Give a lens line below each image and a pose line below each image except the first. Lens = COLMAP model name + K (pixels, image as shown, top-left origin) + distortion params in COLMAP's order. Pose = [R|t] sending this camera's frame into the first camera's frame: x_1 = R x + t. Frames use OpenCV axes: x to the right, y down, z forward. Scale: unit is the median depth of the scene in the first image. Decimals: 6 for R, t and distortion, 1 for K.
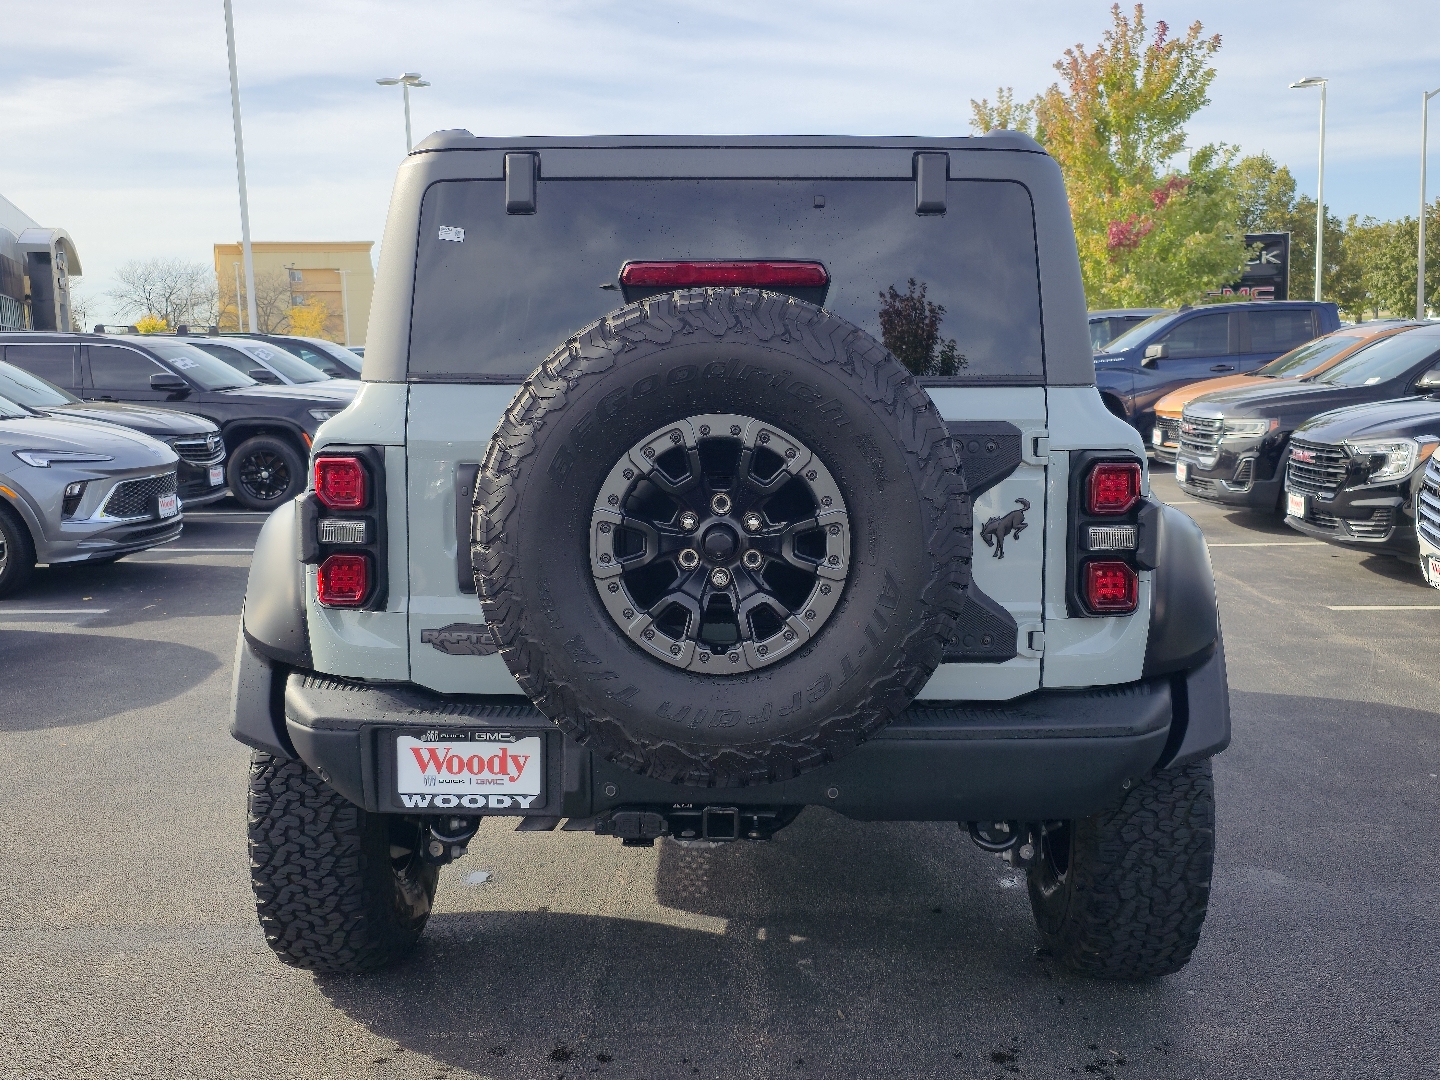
lens RADIAL K [[1488.0, 0, 769.2], [0, 1488.0, 537.8], [0, 0, 1]] dist [0.044546, 0.002629]
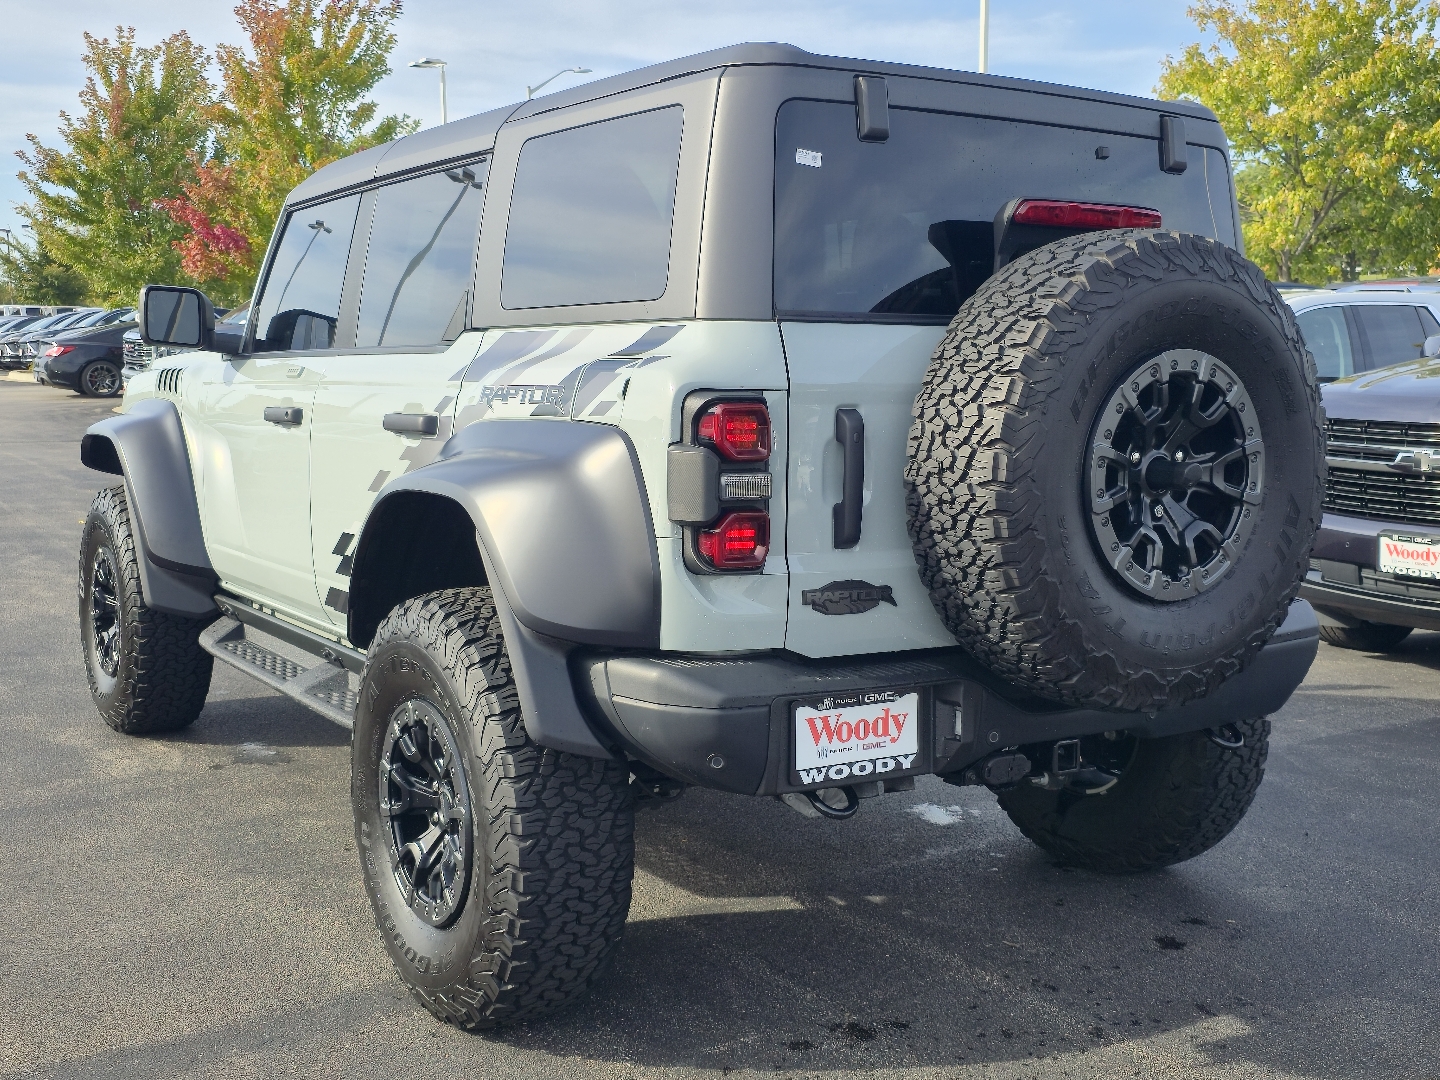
lens RADIAL K [[1588.4, 0, 741.5], [0, 1588.4, 548.4], [0, 0, 1]] dist [0.162561, -0.399034]
pose [[0.830235, -0.059573, 0.554221, -0.809171], [0.056639, 0.998142, 0.022444, 0.011618], [-0.554529, 0.012757, 0.832067, 0.206724]]
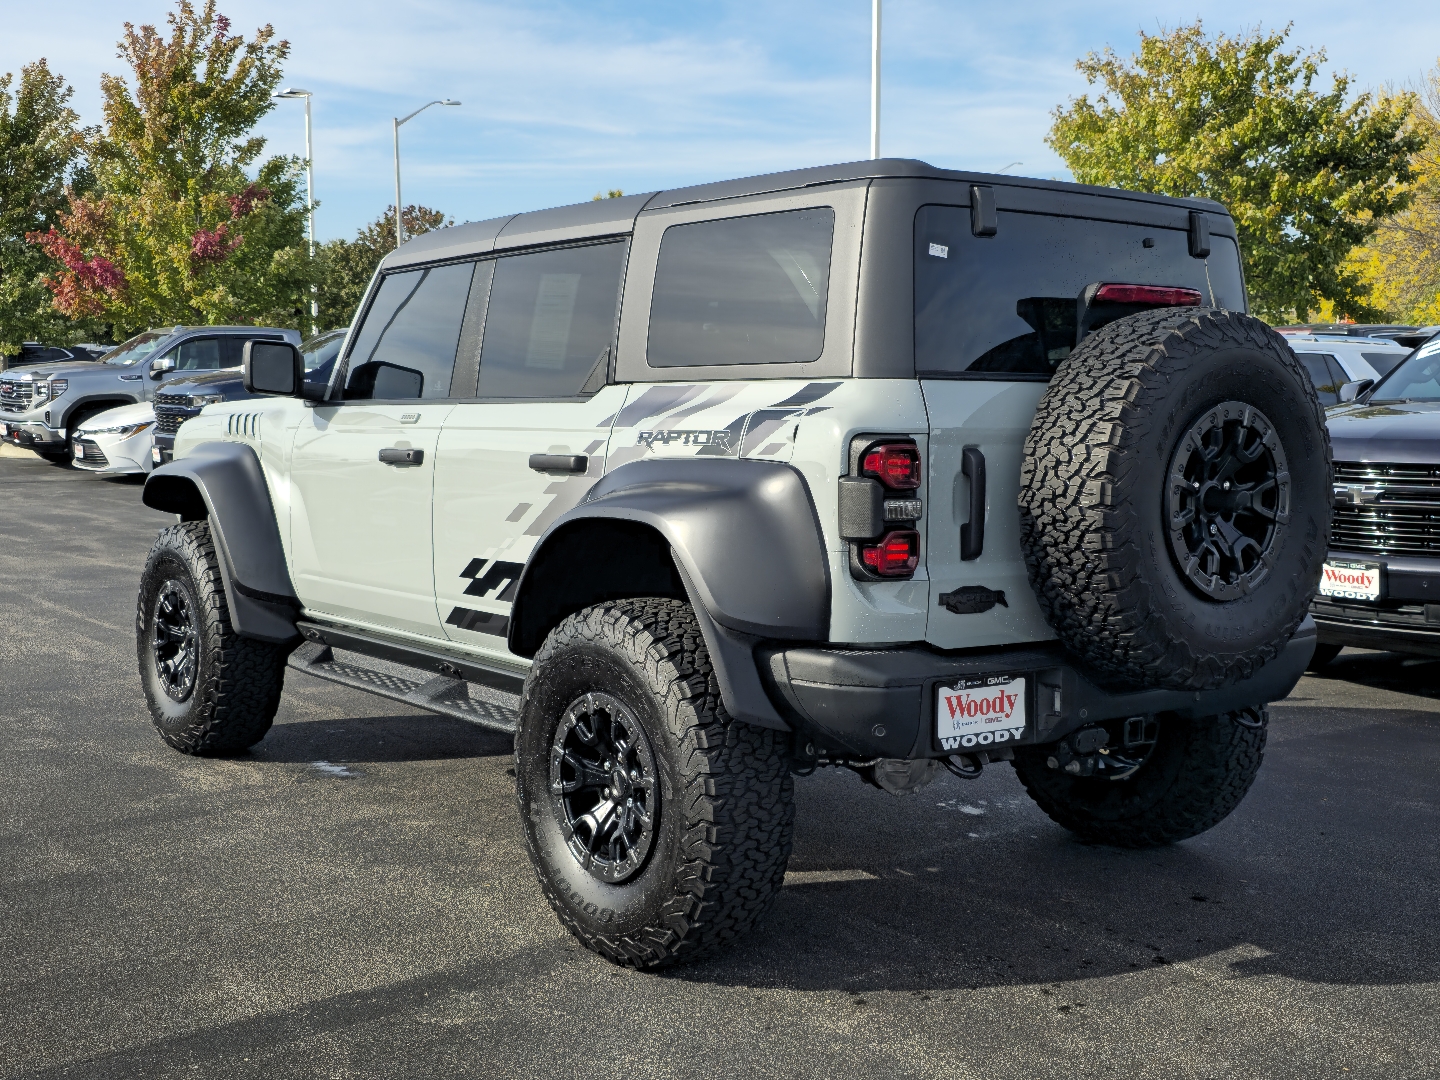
lens RADIAL K [[1654.1, 0, 748.6], [0, 1654.1, 518.4], [0, 0, 1]] dist [0.170467, -0.496723]
pose [[0.780698, -0.038344, 0.623731, -1.143546], [0.063712, 0.997799, -0.018405, 0.018063], [-0.621652, 0.054108, 0.781422, 0.094470]]
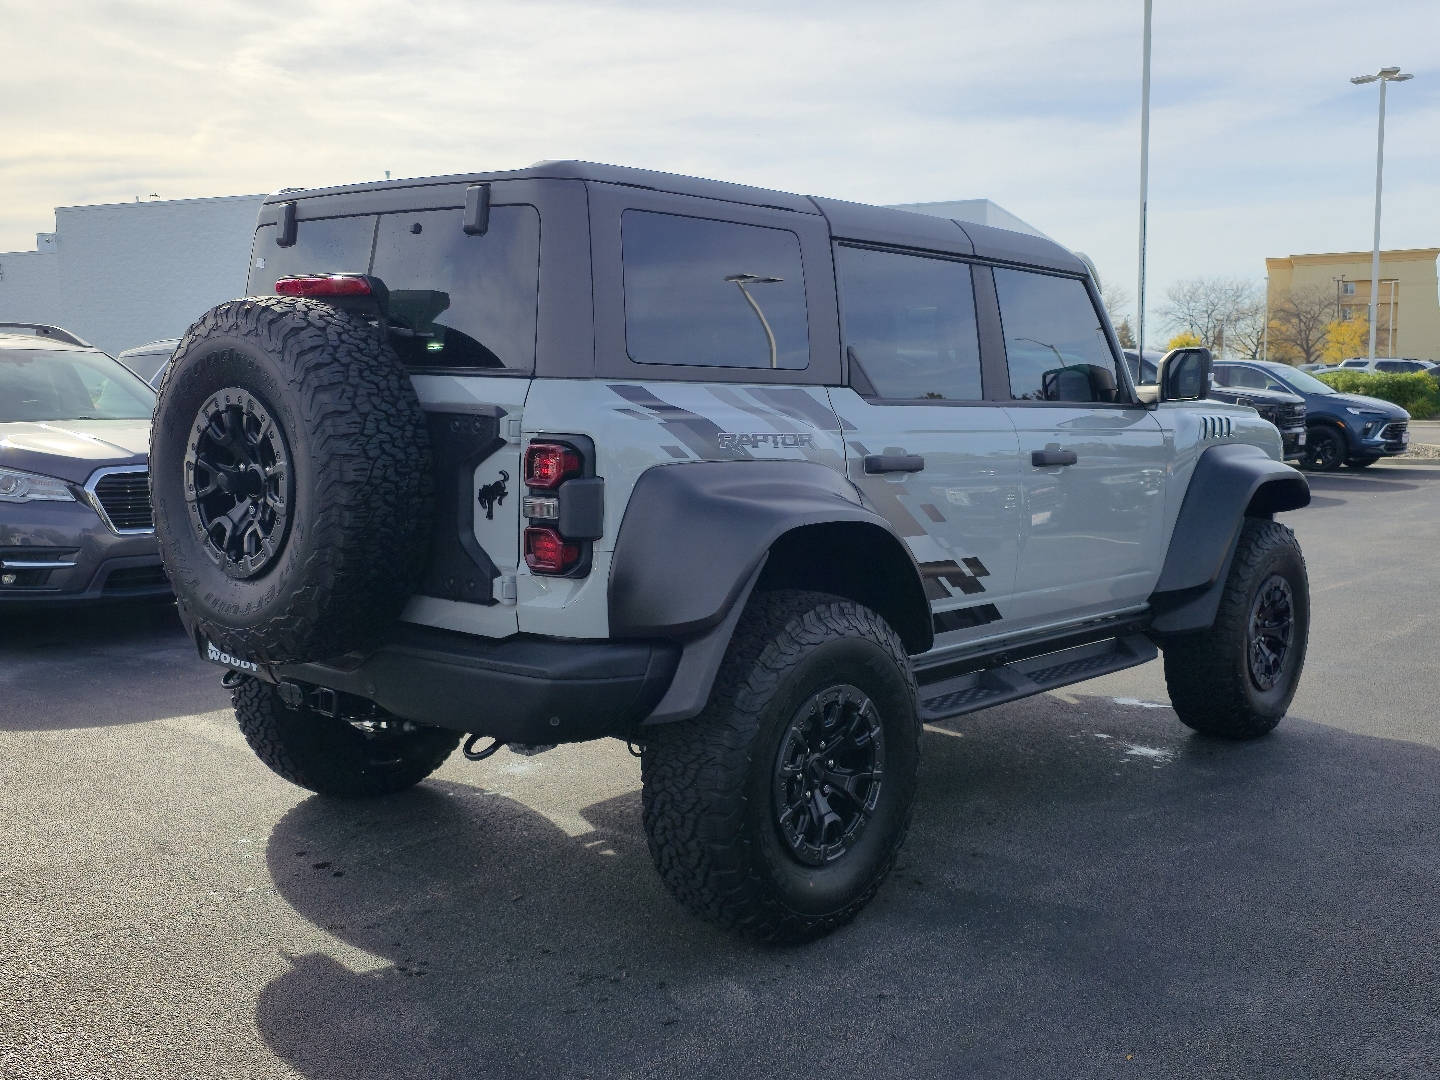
lens RADIAL K [[1544.1, 0, 734.2], [0, 1544.1, 571.5], [0, 0, 1]] dist [0.170481, -0.479041]
pose [[0.764756, 0.095003, -0.637277, 1.107842], [-0.092096, 0.995032, 0.037817, -0.009808], [0.637704, 0.029770, 0.769706, 0.159765]]
